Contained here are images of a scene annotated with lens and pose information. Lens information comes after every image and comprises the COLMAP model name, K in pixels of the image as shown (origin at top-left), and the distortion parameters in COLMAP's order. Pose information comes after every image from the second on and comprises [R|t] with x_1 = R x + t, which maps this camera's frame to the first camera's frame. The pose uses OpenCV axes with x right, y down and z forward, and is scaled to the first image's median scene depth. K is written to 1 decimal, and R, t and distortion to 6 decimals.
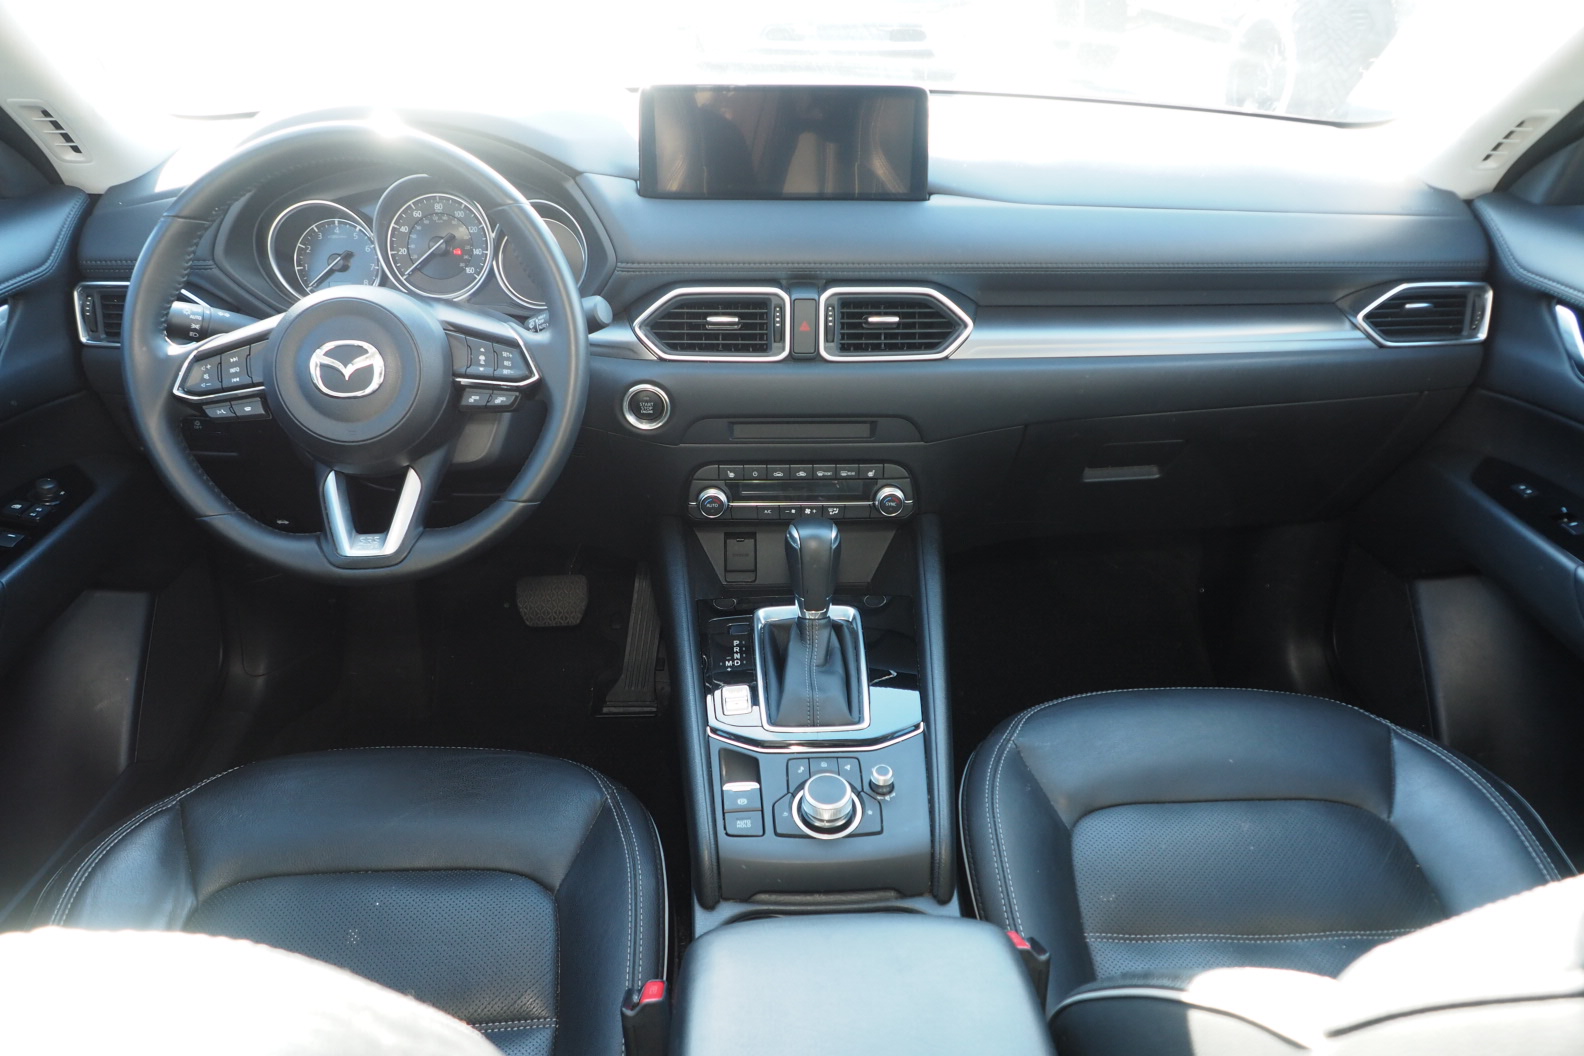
lens RADIAL K [[1097.1, 0, 802.5], [0, 1097.1, 536.5], [0, 0, 1]] dist [-0.038389, -0.000784]
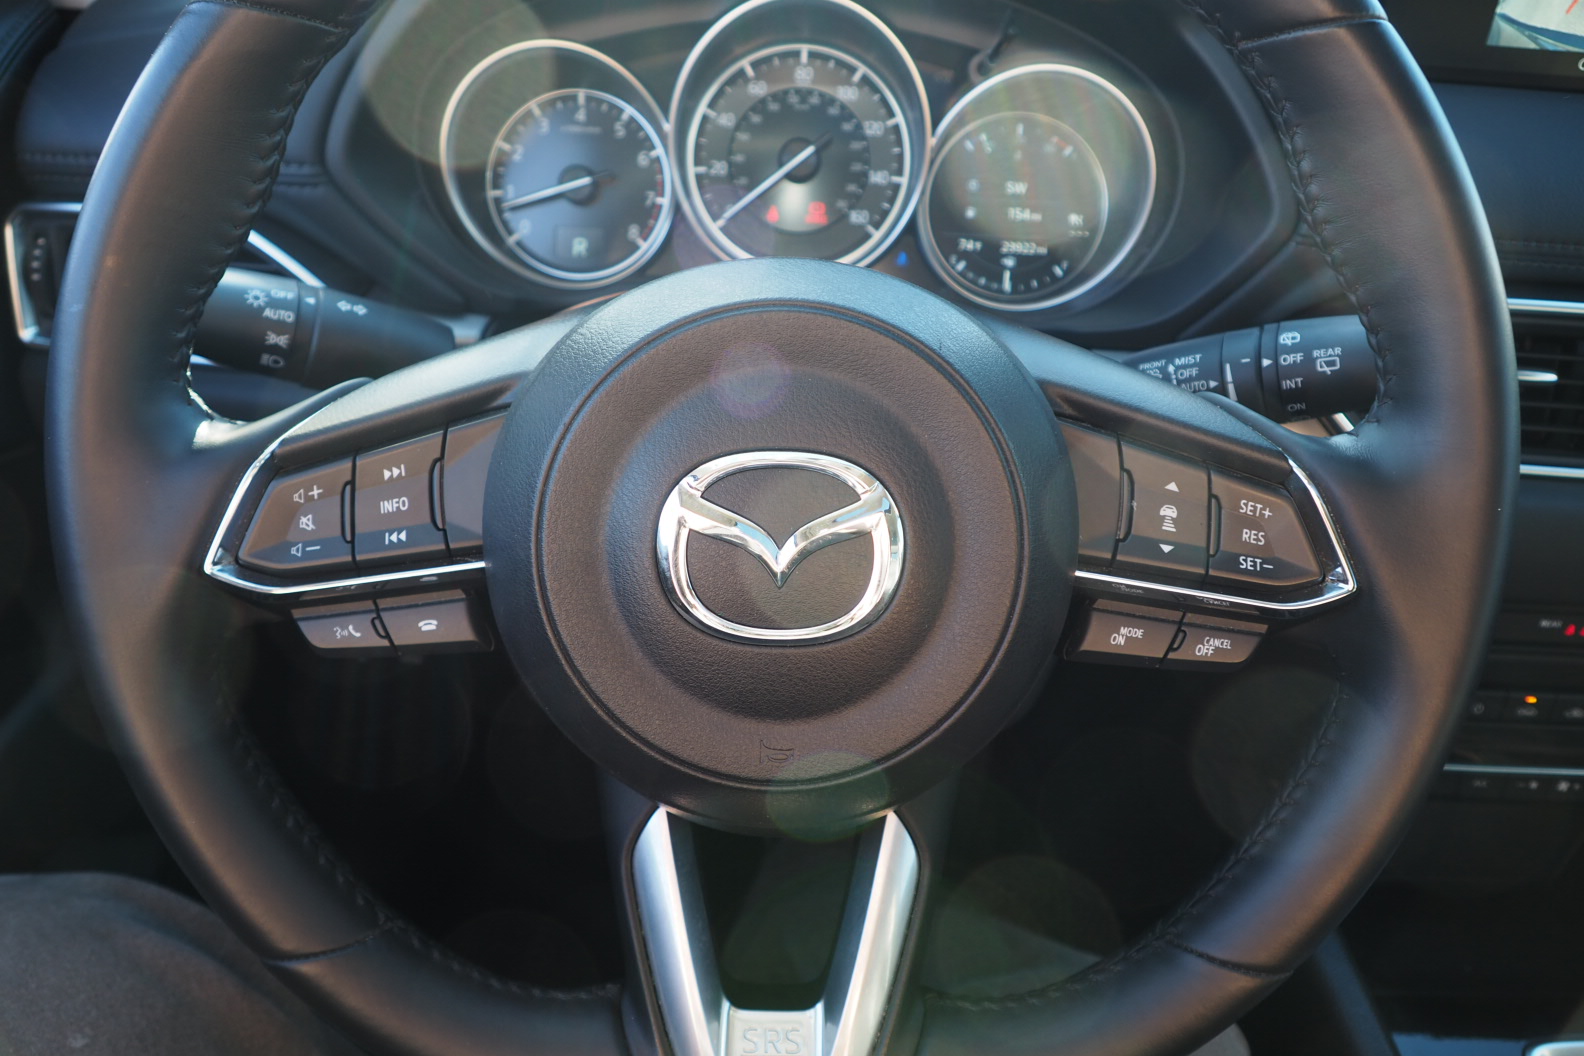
lens RADIAL K [[1097.1, 0, 787.3], [0, 1097.1, 521.2], [0, 0, 1]] dist [-0.038389, -0.000784]
pose [[0.996264, 0.063670, -0.058350, -0.358691], [-0.061786, 0.997526, 0.033542, -0.153677], [0.060341, -0.029811, 0.997733, 0.632456]]
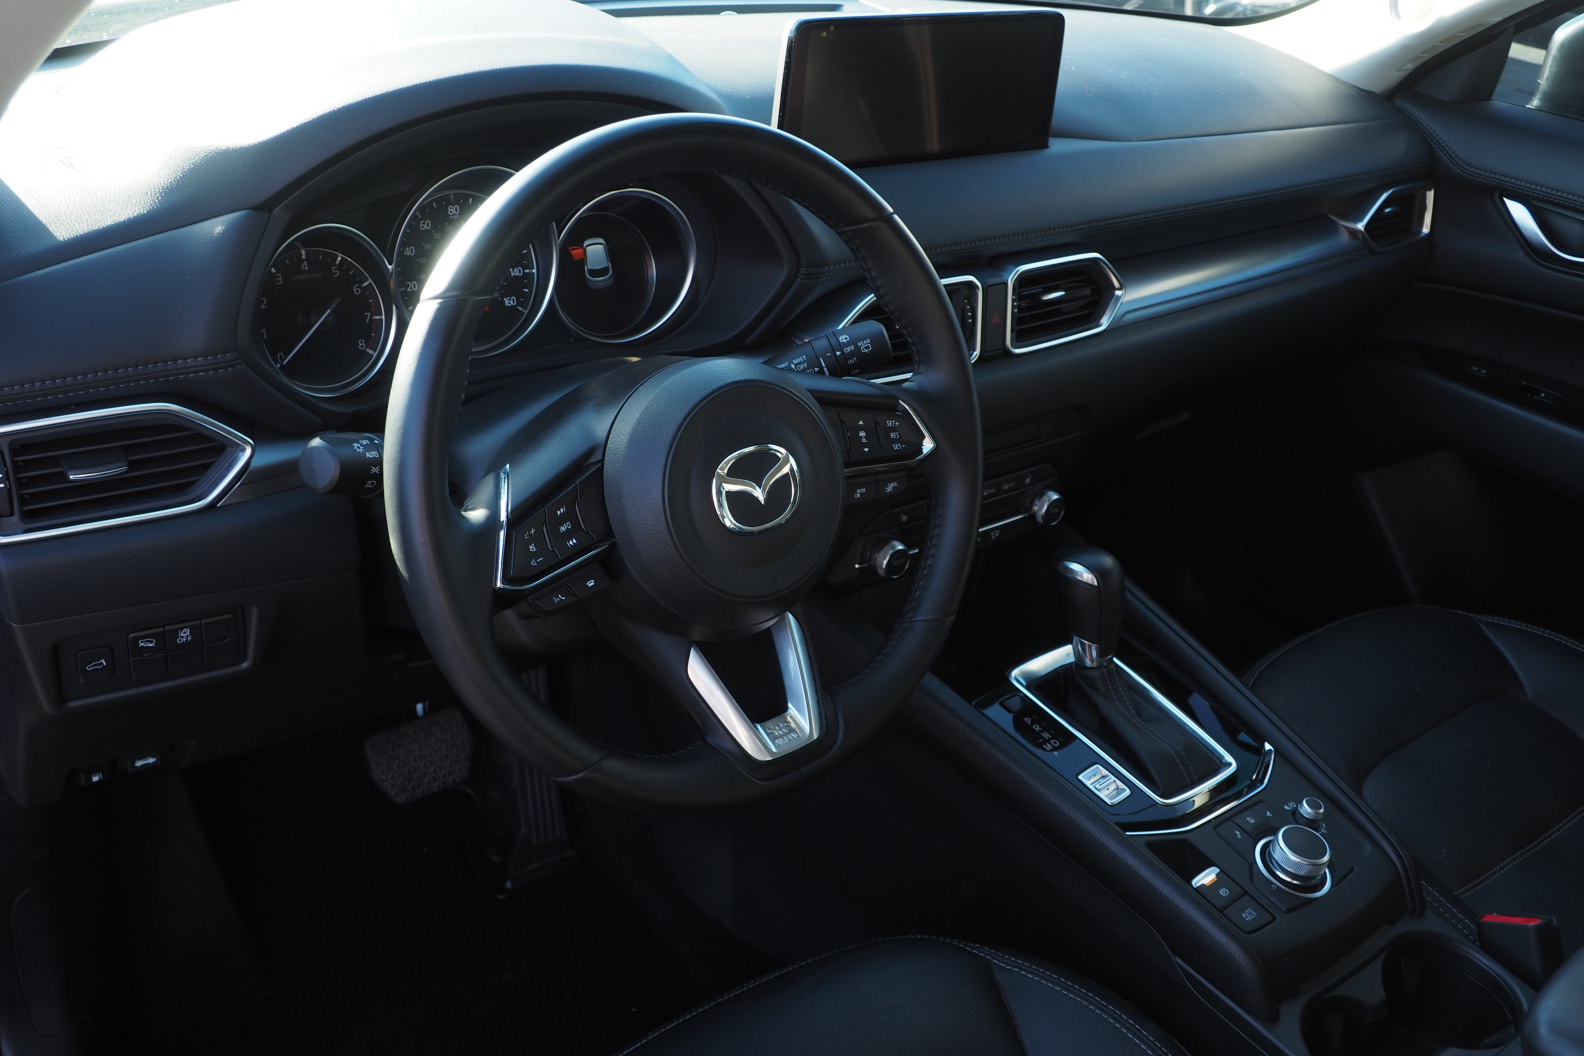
lens RADIAL K [[1409.5, 0, 778.2], [0, 1409.5, 524.8], [0, 0, 1]] dist [-0.040047, -0.005724]
pose [[0.820471, -0.221251, 0.527139, -0.777479], [0.205567, 0.974579, 0.089094, -0.185507], [-0.533451, 0.035263, 0.845095, 0.240704]]
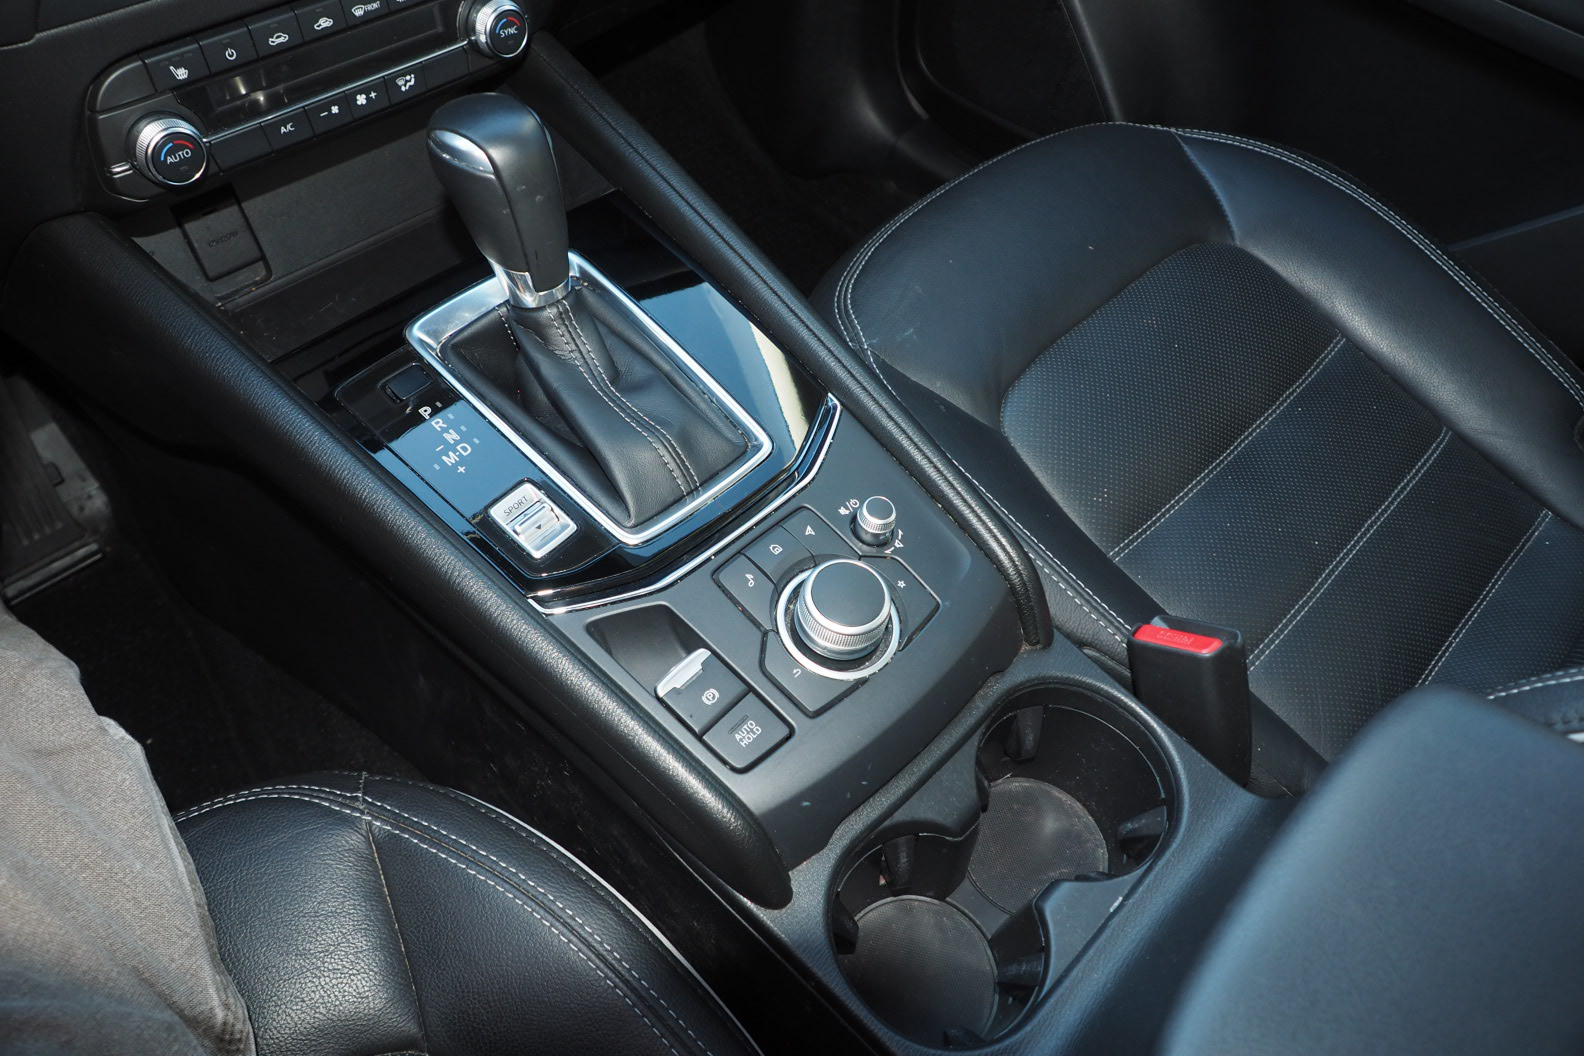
lens RADIAL K [[1097.1, 0, 790.0], [0, 1097.1, 514.8], [0, 0, 1]] dist [-0.038389, -0.000784]
pose [[0.731426, -0.501881, 0.461662, -0.203406], [0.268127, 0.834136, 0.482002, -0.059788], [-0.626996, -0.228765, 0.744676, 0.568341]]
